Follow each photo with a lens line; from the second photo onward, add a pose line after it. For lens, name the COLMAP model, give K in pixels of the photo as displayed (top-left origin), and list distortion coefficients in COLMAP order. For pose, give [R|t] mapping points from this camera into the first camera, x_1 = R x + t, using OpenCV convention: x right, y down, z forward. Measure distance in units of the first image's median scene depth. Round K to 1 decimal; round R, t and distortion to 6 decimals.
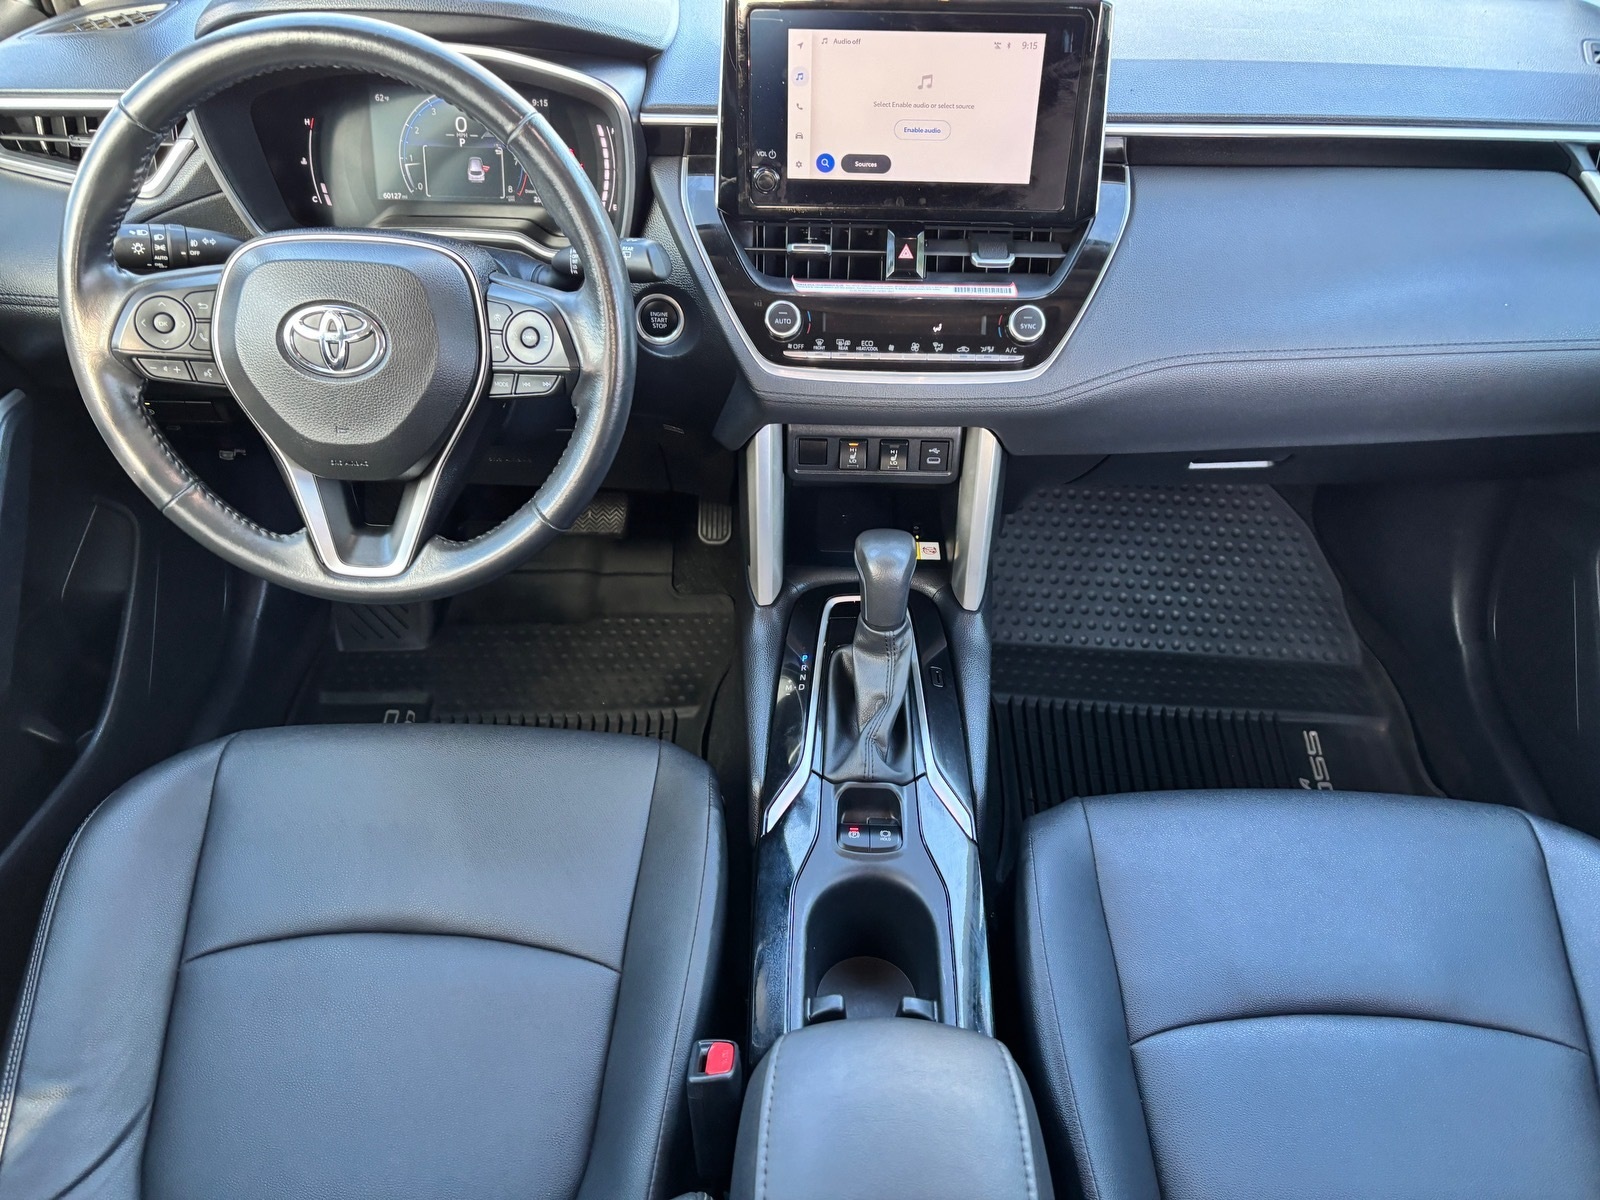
lens RADIAL K [[1222.5, 0, 810.7], [0, 1222.5, 611.5], [0, 0, 1]] dist [0.038965, -0.048441]
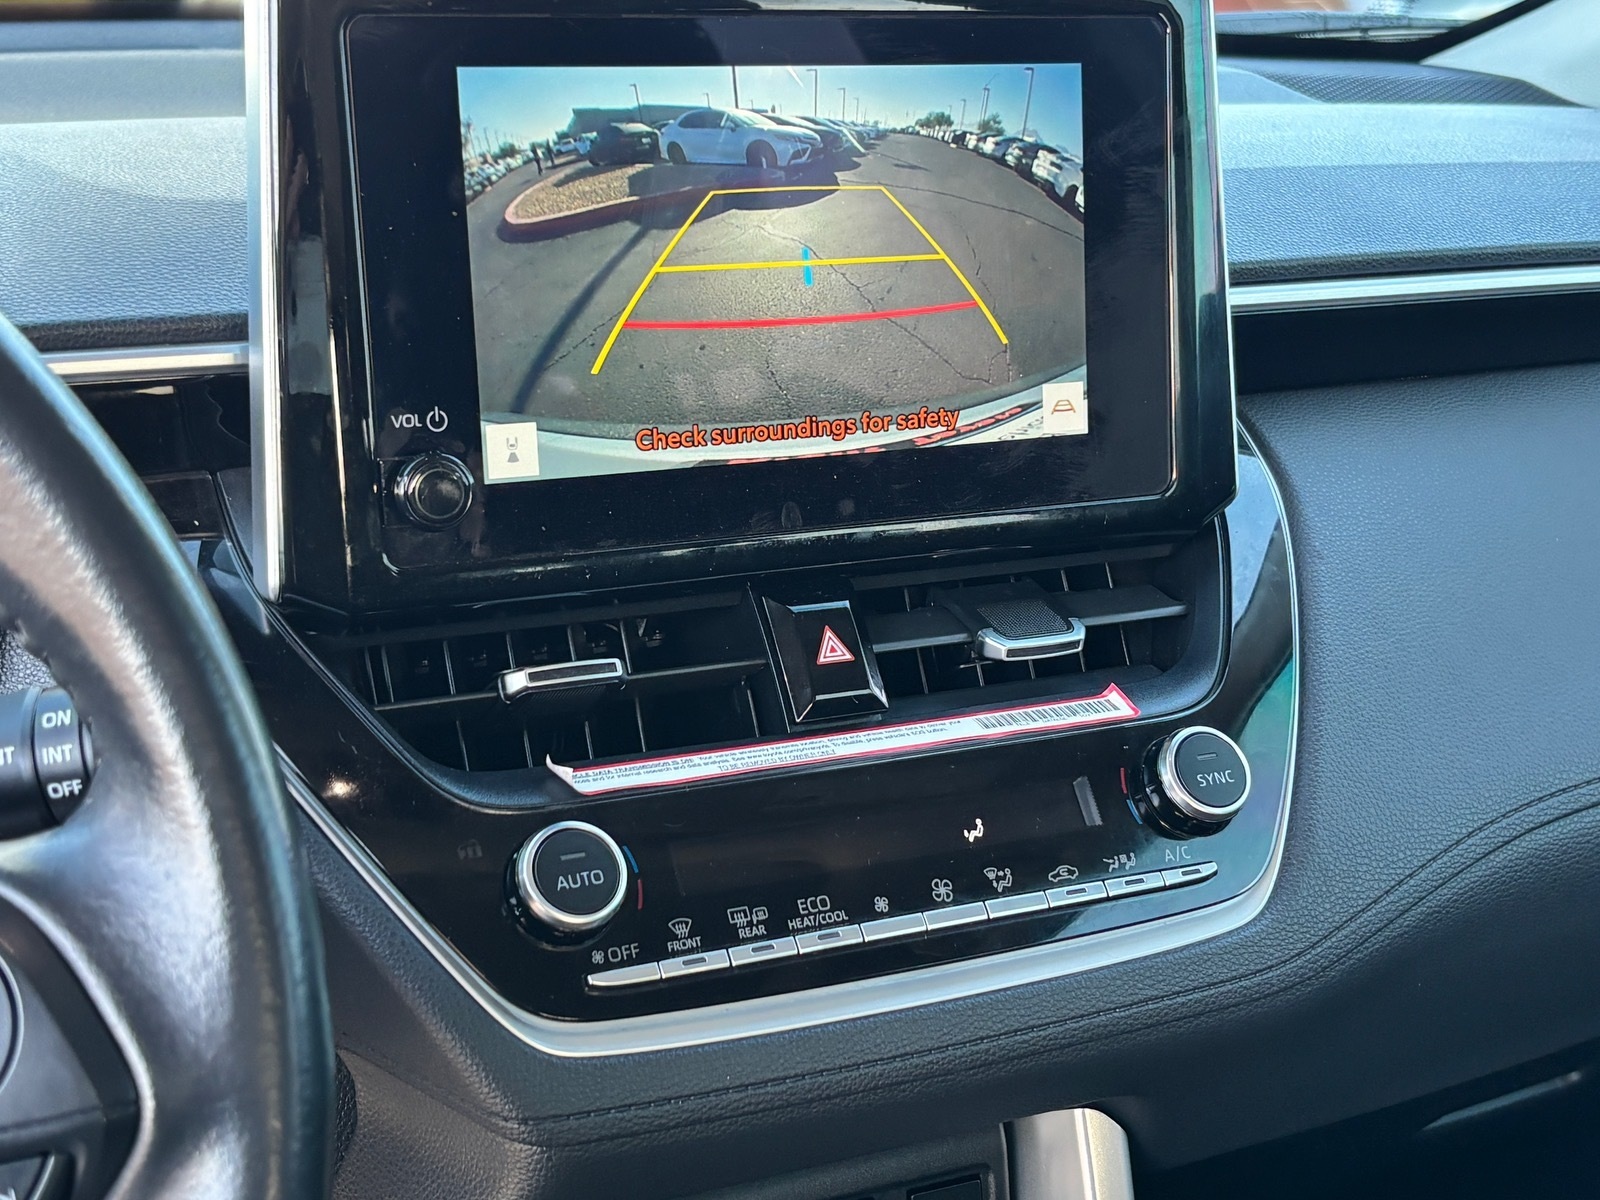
lens RADIAL K [[2427.7, 0, 781.4], [0, 2427.7, 638.5], [0, 0, 1]] dist [0.134882, 0.000000]
pose [[0.885668, -0.127014, 0.446610, -0.243936], [0.299045, 0.891842, -0.339397, -0.063144], [-0.355197, 0.434150, 0.827858, 0.428050]]
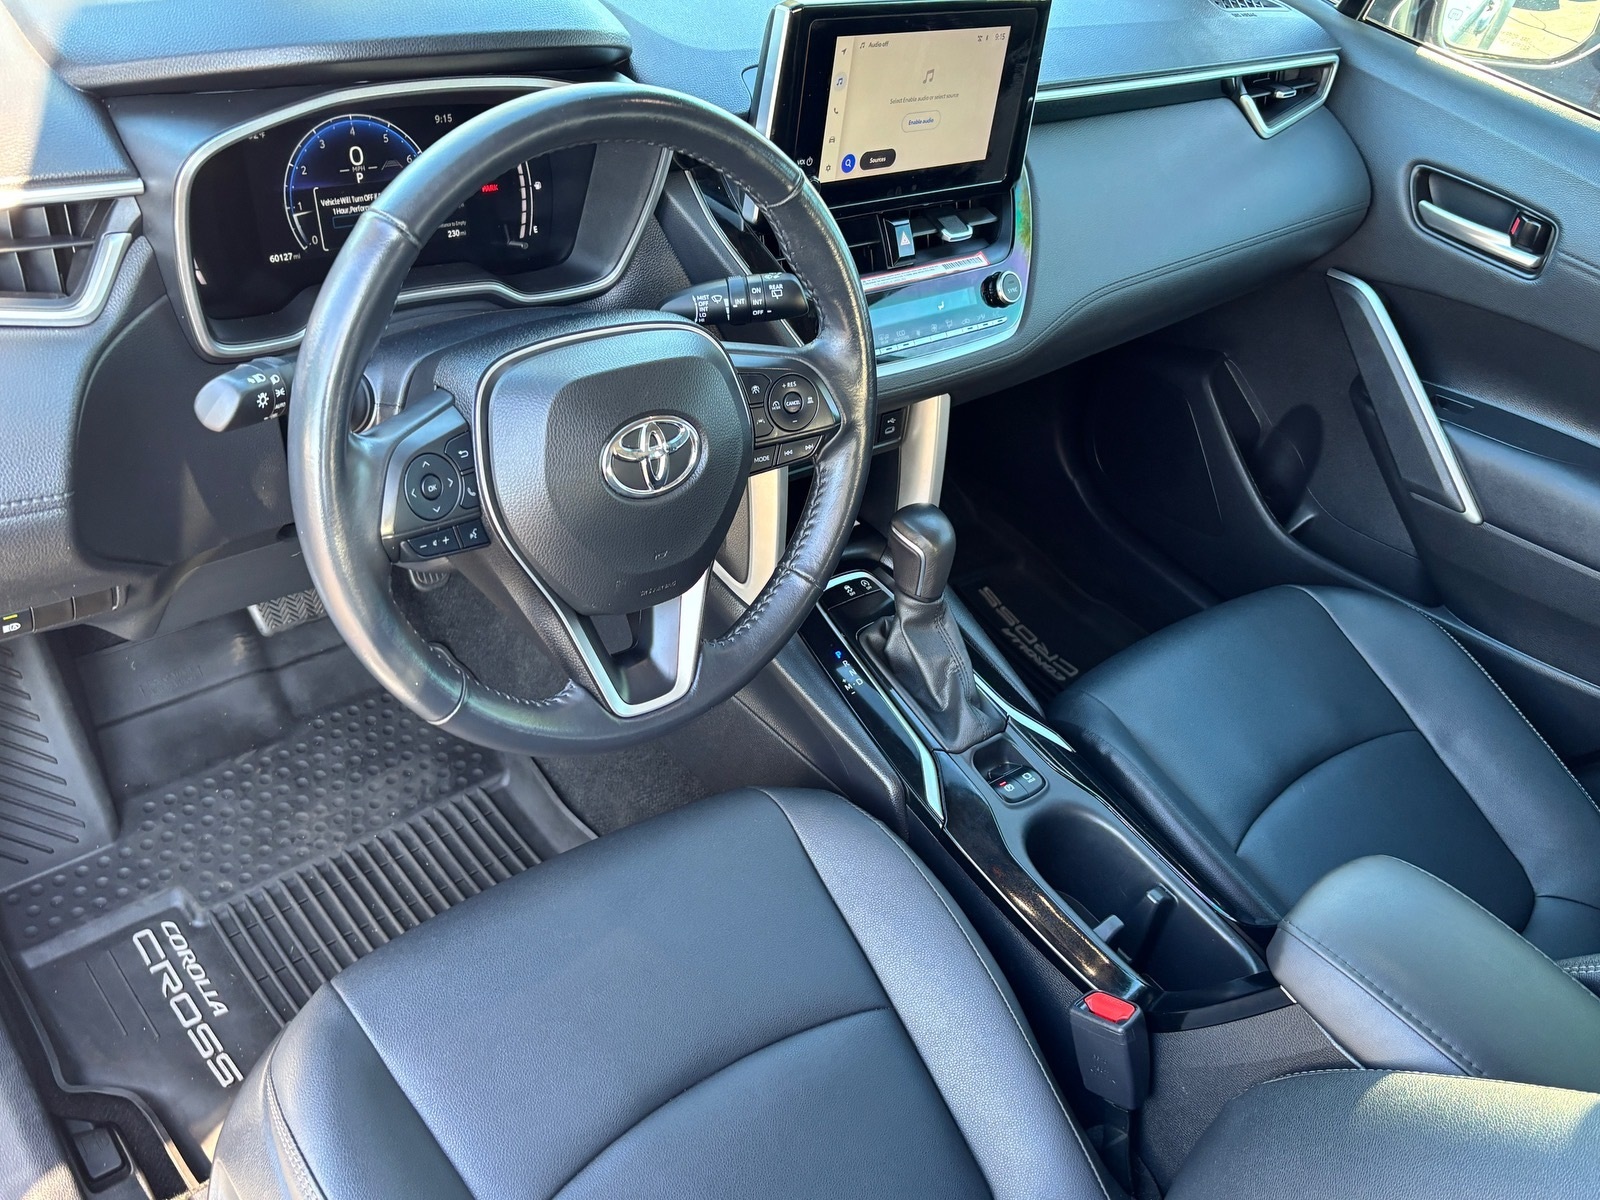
lens RADIAL K [[1430.6, 0, 786.0], [0, 1430.6, 616.4], [0, 0, 1]] dist [0.031773, -0.048458]
pose [[0.745150, -0.308510, 0.591248, -0.797318], [0.268954, 0.950289, 0.156892, -0.206661], [-0.610259, 0.042110, 0.791082, 0.127244]]
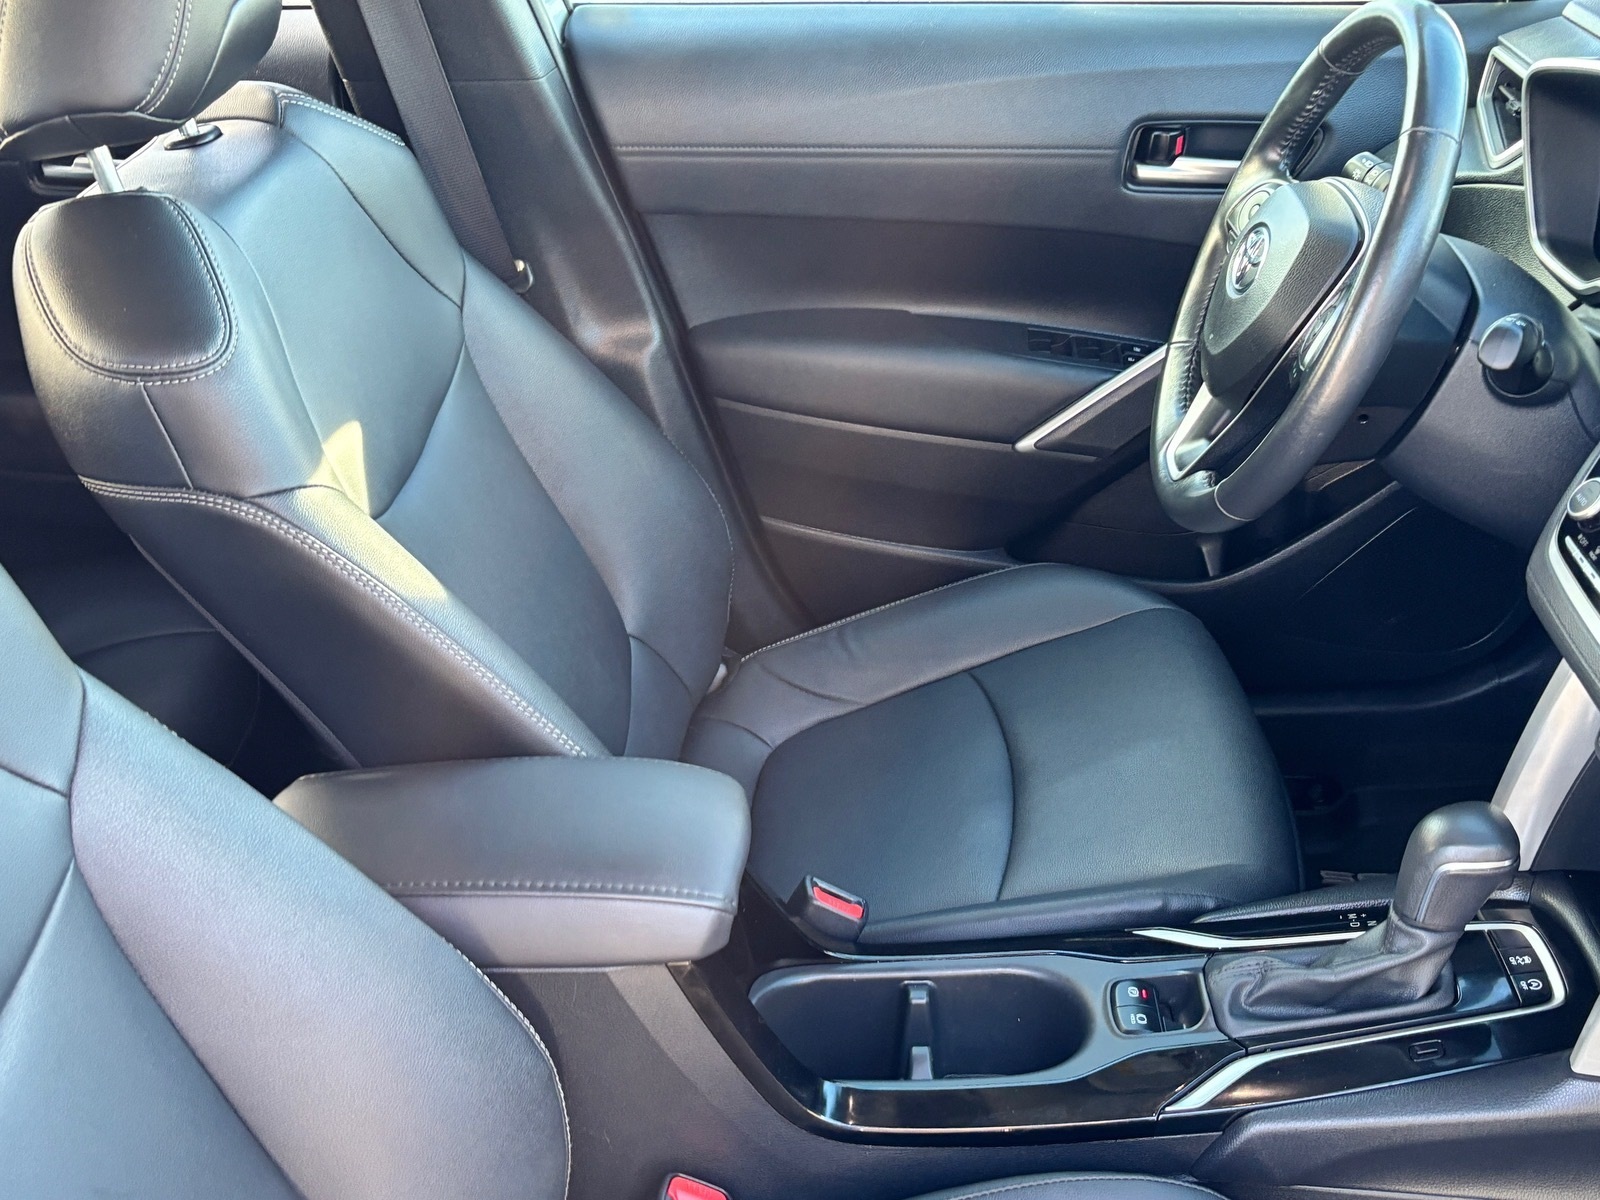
lens RADIAL K [[1780.1, 0, 790.5], [0, 1780.1, 612.0], [0, 0, 1]] dist [0.076181, 0.000000]
pose [[-0.011394, 0.483515, -0.875262, 0.961504], [-0.619695, 0.683545, 0.385674, -0.310891], [0.784760, 0.546790, 0.291843, 0.331089]]
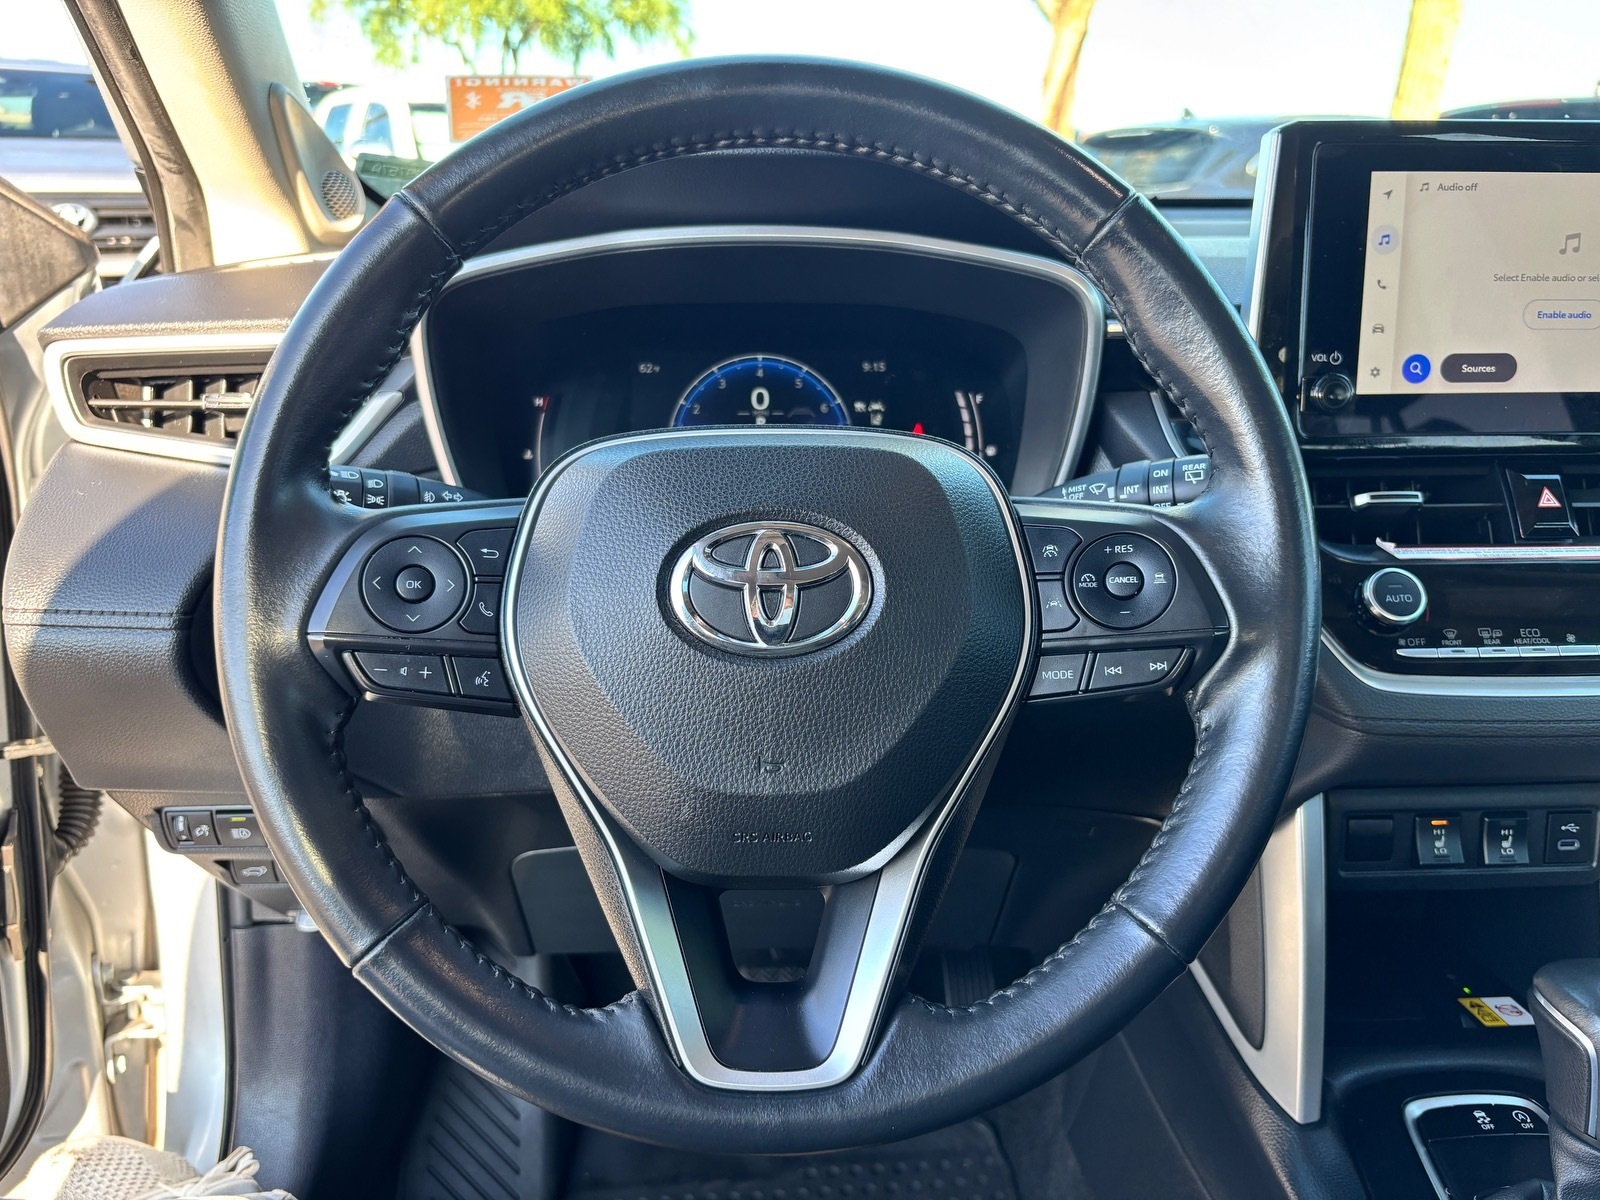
lens RADIAL K [[1222.5, 0, 795.9], [0, 1222.5, 612.3], [0, 0, 1]] dist [0.038965, -0.048441]
pose [[0.997960, -0.034499, 0.053712, -0.340816], [0.053039, 0.916328, -0.396901, -0.009035], [-0.035525, 0.398940, 0.916288, 0.457562]]
